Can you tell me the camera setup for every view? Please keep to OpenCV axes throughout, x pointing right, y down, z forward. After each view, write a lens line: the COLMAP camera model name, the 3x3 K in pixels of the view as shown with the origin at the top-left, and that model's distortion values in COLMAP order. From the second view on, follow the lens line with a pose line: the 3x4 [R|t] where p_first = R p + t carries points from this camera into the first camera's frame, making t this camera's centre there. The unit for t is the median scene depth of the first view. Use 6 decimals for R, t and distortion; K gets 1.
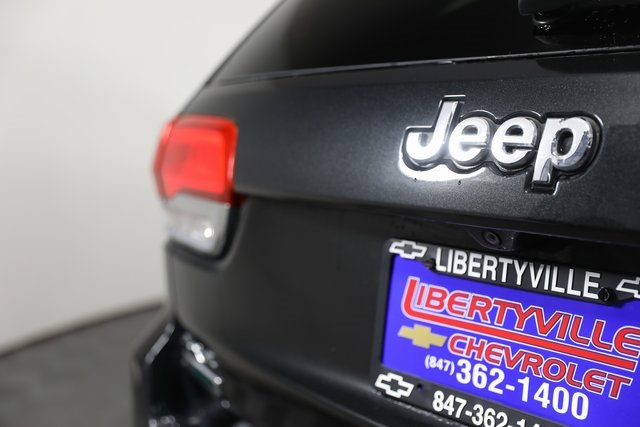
lens RADIAL K [[867.7, 0, 319.7], [0, 867.7, 213.5], [0, 0, 1]] dist [0.030439, 0.000000]
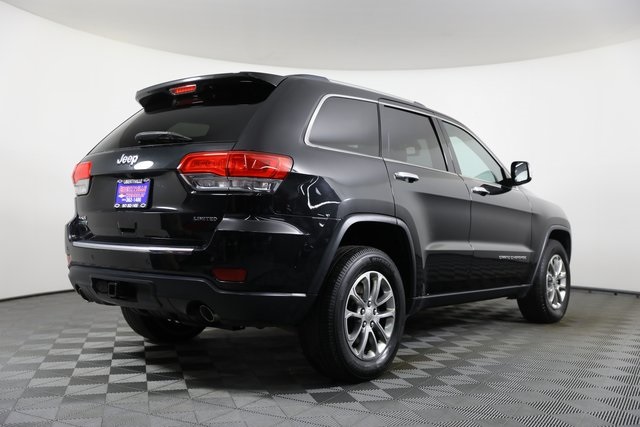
lens RADIAL K [[676.4, 0, 319.4], [0, 676.4, 212.3], [0, 0, 1]] dist [-0.003539, 0.000000]
pose [[0.987044, -0.010407, 0.160114, 0.674808], [0.024521, 0.995957, -0.086424, 0.653562], [-0.158567, 0.089231, 0.983308, -3.474521]]
